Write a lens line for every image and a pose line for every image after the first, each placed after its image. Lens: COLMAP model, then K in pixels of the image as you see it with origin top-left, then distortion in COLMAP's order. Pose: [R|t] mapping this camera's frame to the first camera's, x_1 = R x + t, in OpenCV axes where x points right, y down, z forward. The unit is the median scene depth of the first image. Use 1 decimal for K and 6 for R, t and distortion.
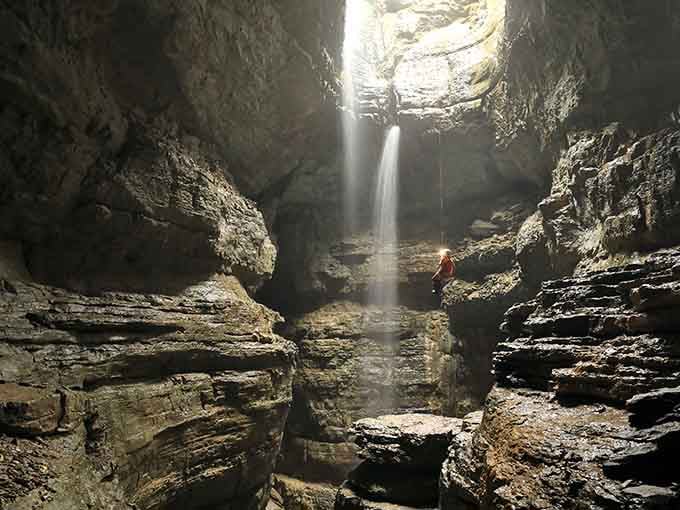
lens RADIAL K [[631.8, 0, 340.0], [0, 631.8, 255.0], [0, 0, 1]] dist [0.002850, 0.003683]
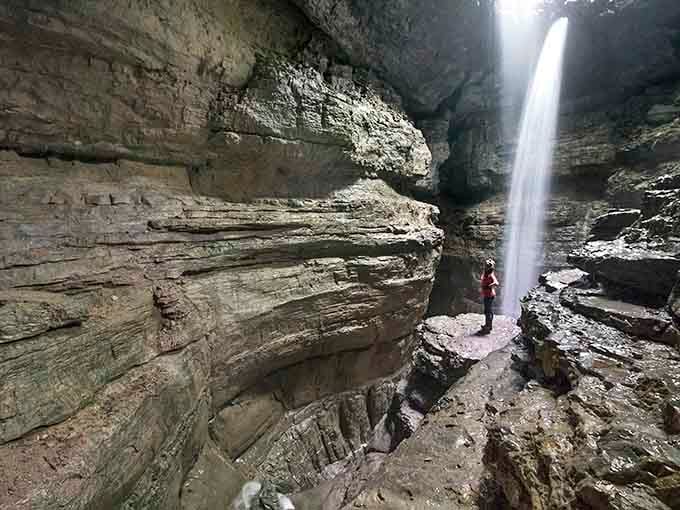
lens RADIAL K [[362.7, 0, 340.0], [0, 362.7, 255.0], [0, 0, 1]] dist [0.002006, -0.016508]
pose [[0.837955, 0.064330, -0.541935, 0.183739], [0.072507, 0.971102, 0.227386, 0.010460], [0.540901, -0.229834, 0.809075, 0.377081]]
